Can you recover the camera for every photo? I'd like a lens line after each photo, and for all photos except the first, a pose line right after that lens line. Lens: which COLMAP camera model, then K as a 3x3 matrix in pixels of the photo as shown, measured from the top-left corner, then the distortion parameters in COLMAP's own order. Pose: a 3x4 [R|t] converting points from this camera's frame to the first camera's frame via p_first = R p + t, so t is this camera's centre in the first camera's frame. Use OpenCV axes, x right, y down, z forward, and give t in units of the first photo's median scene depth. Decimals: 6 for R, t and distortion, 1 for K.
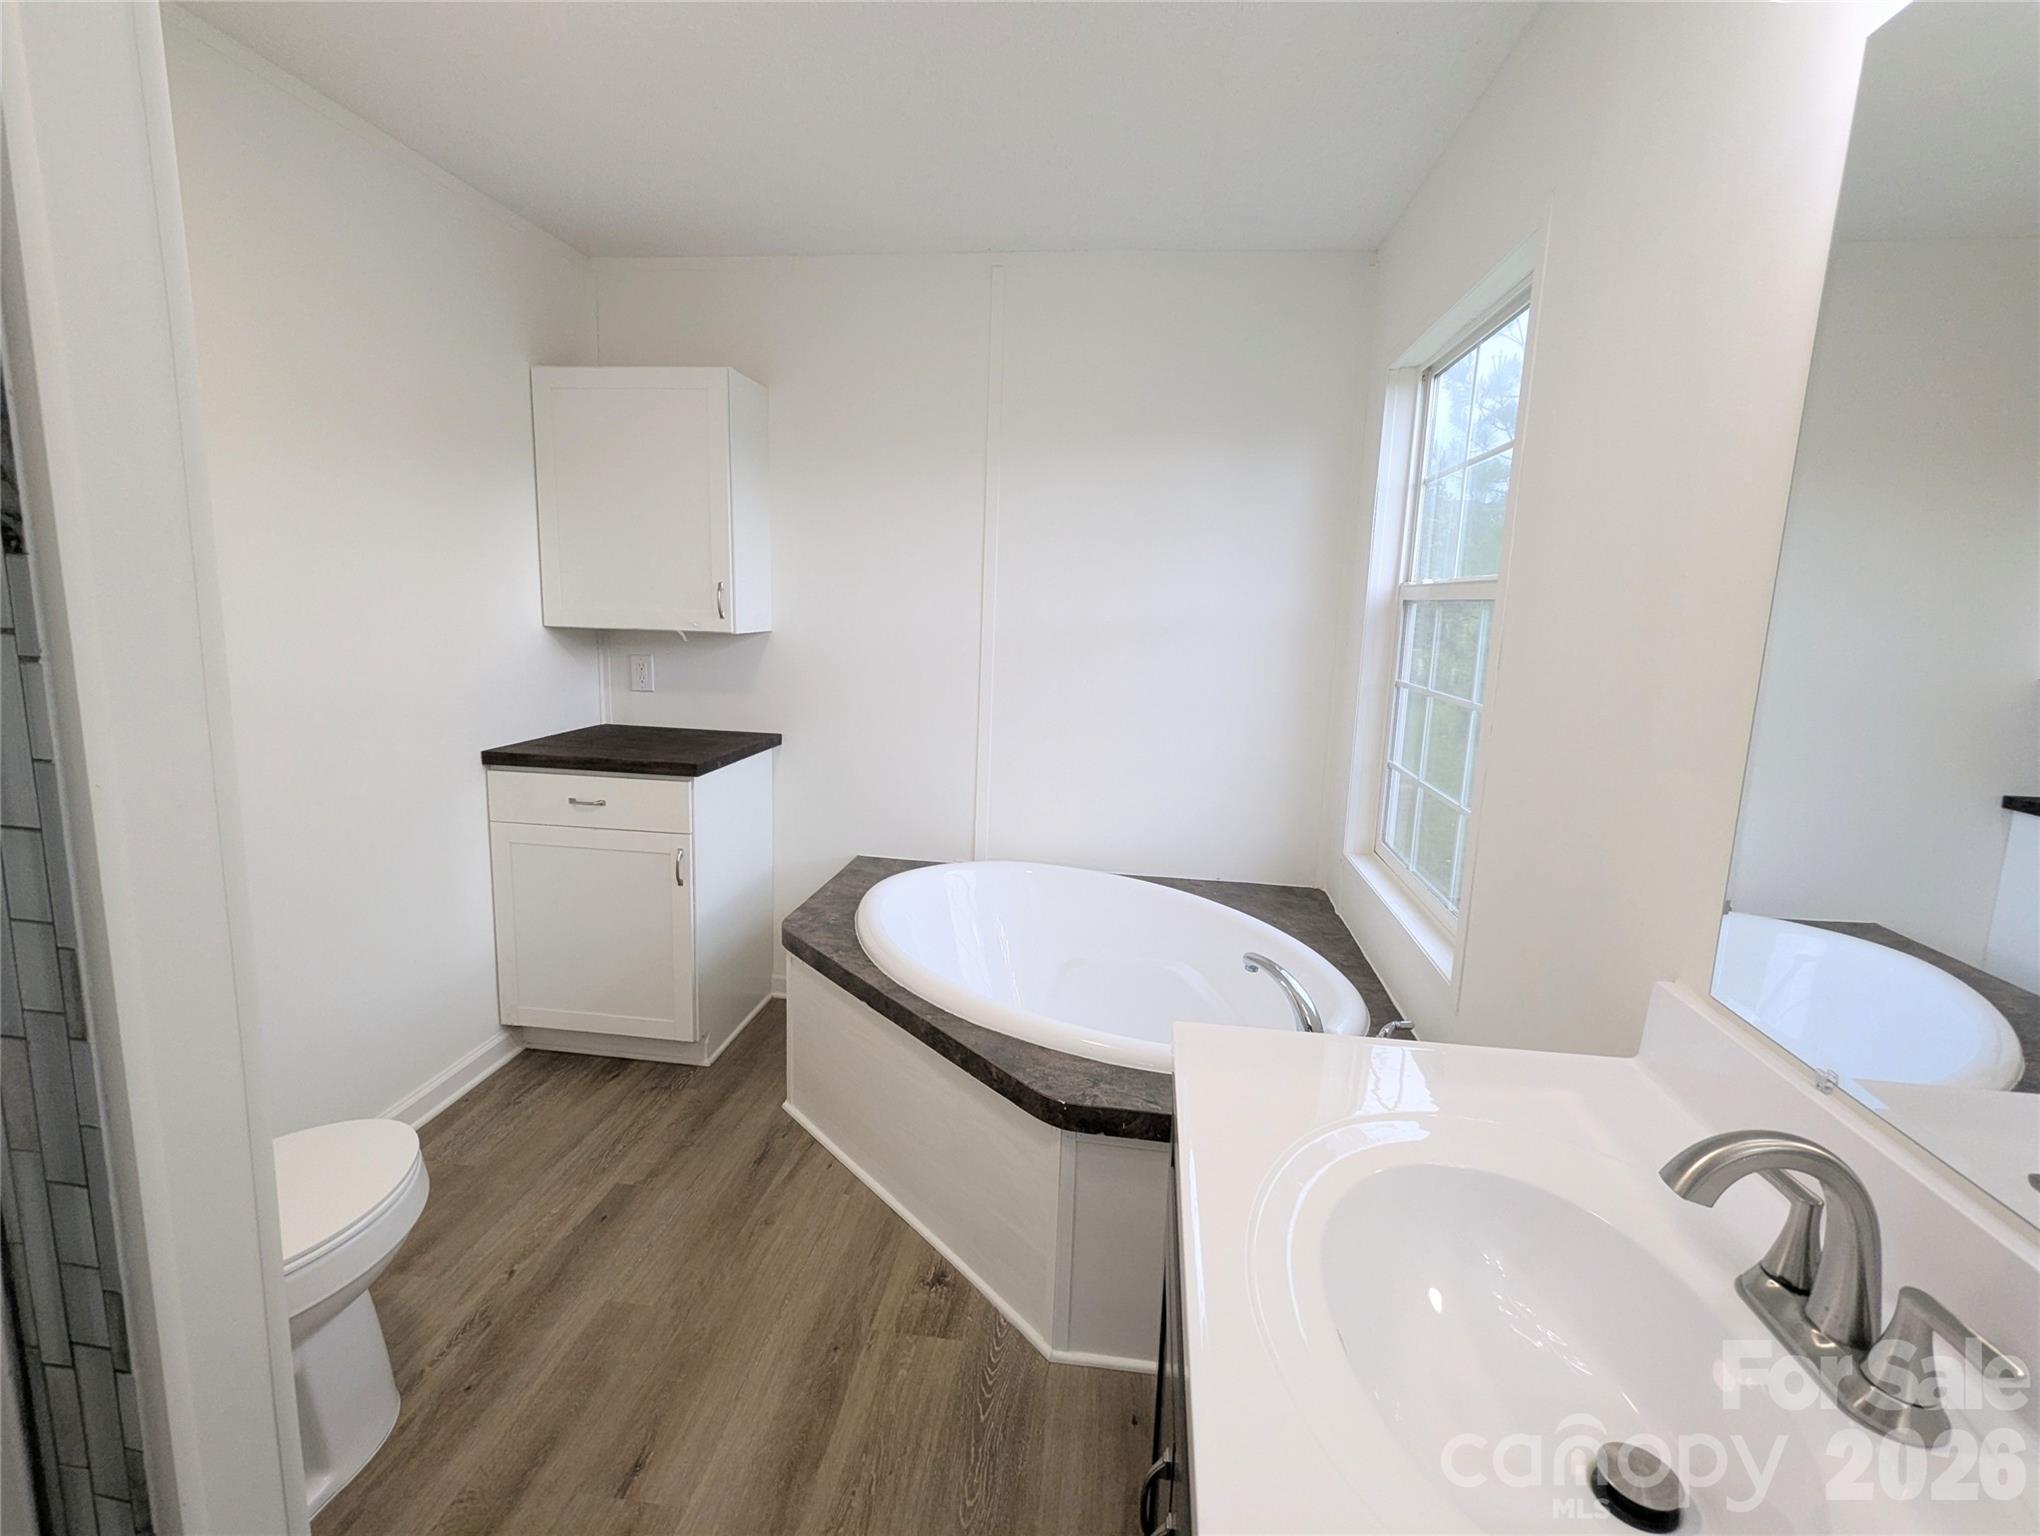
lens RADIAL K [[974.7, 0, 1011.6], [0, 974.7, 772.1], [0, 0, 1]] dist [-0.000903, 0.003012]
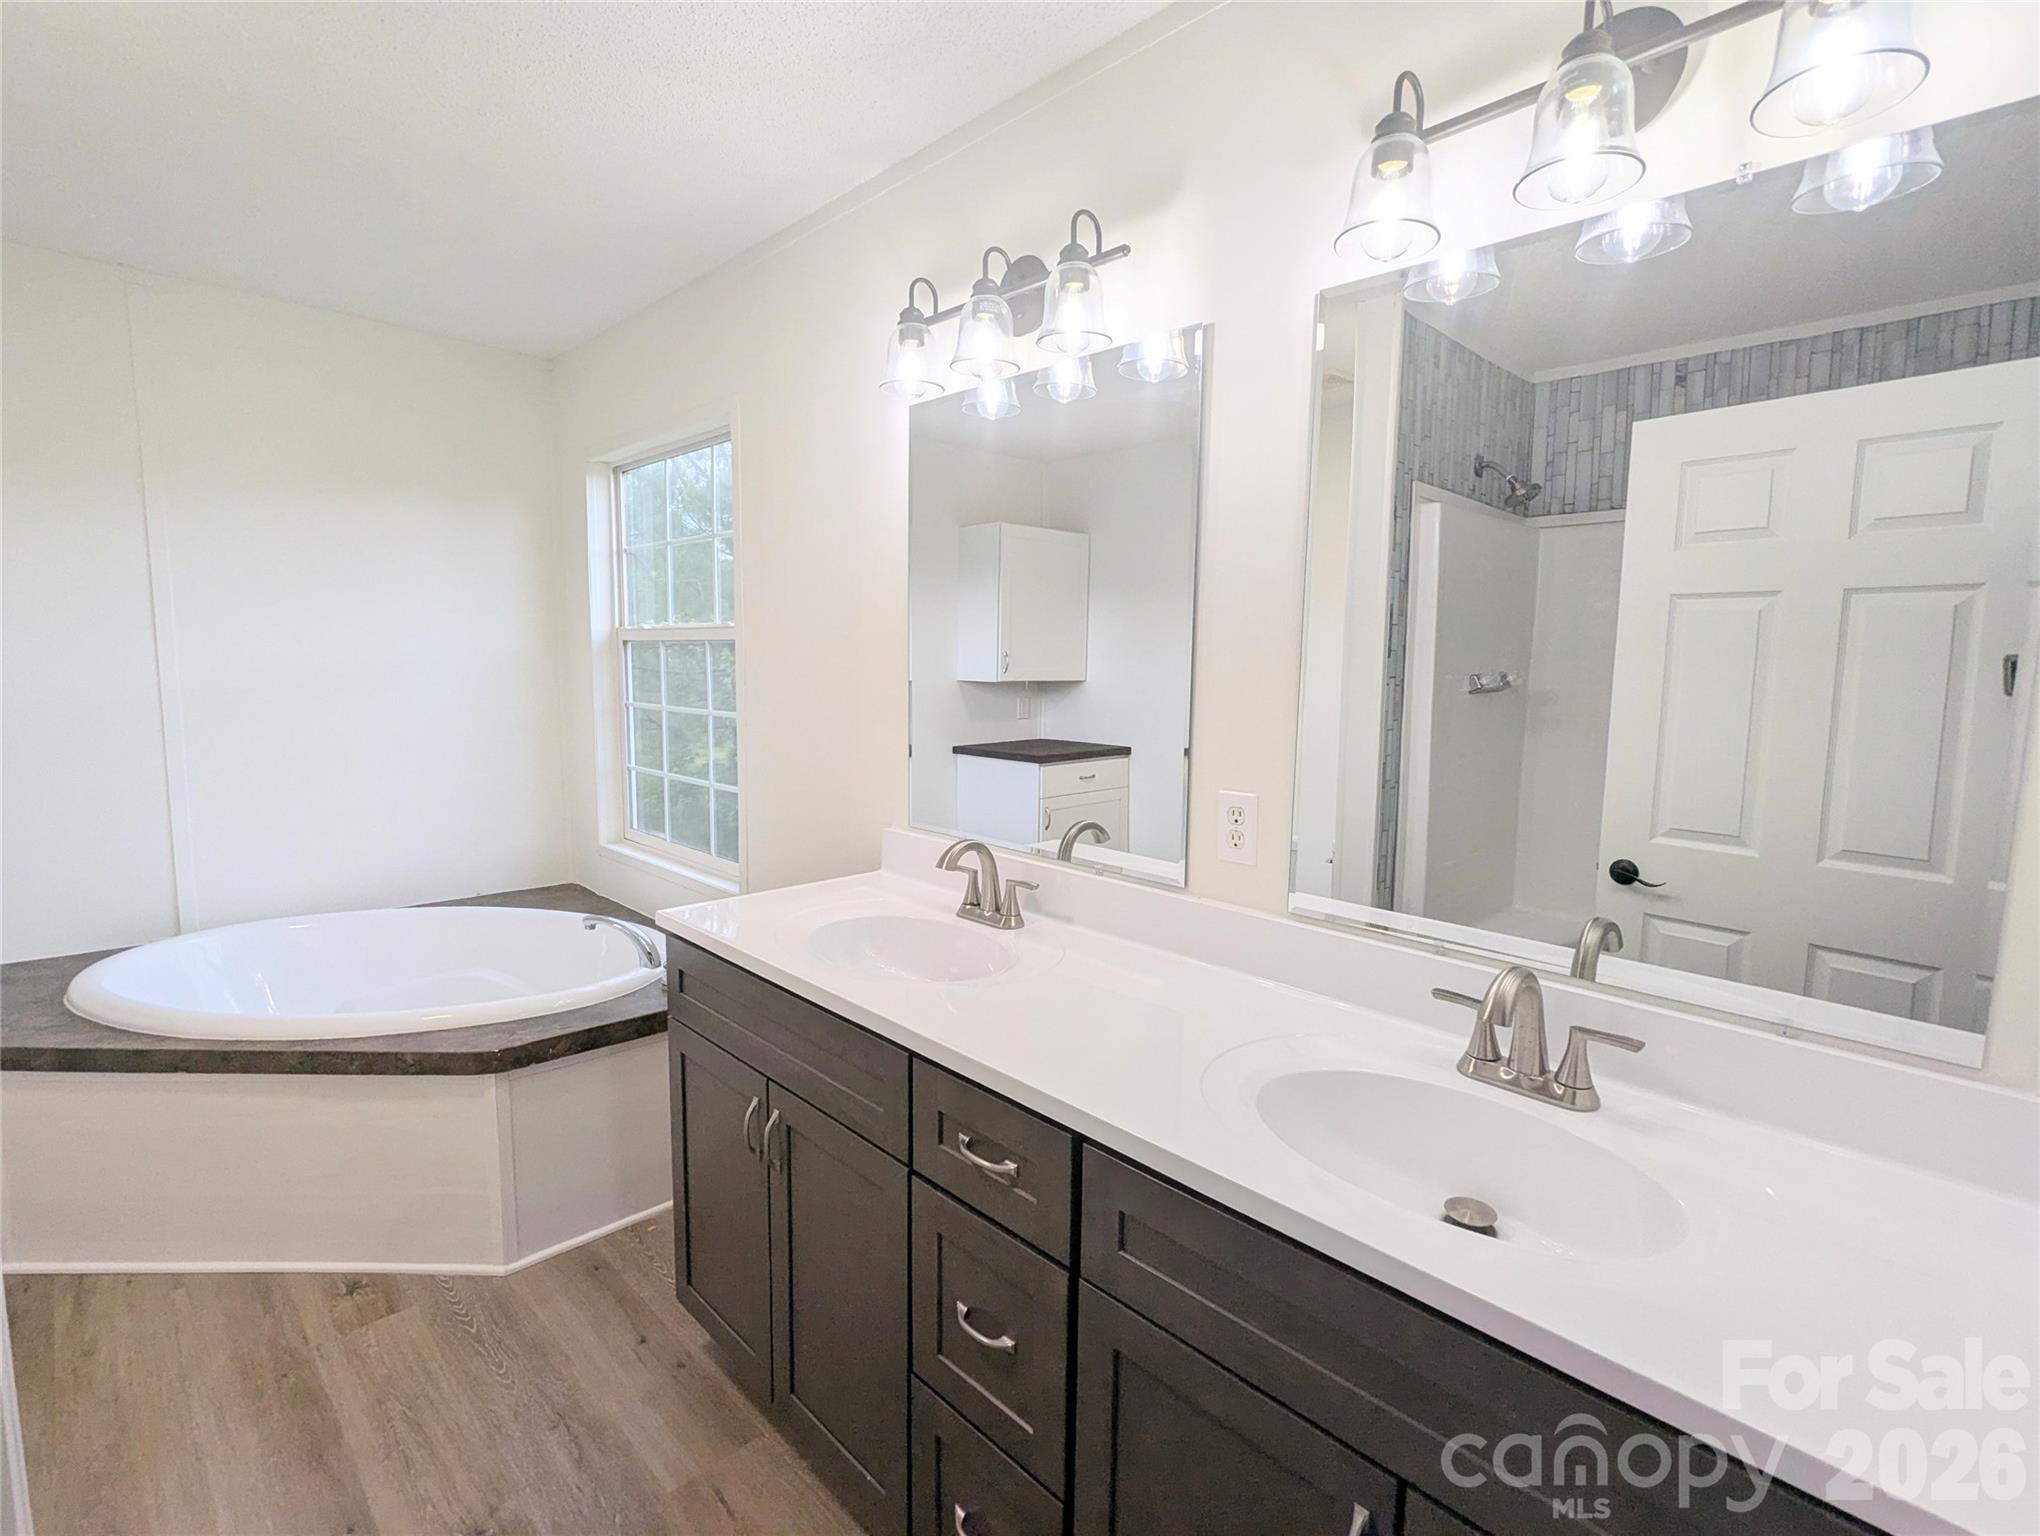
lens RADIAL K [[974.7, 0, 1011.6], [0, 974.7, 772.1], [0, 0, 1]] dist [-0.000903, 0.003012]
pose [[0.622361, -0.113466, 0.774462, -0.387610], [0.142123, 0.989372, 0.030742, 0.040033], [-0.769719, 0.090936, 0.631873, -0.261215]]
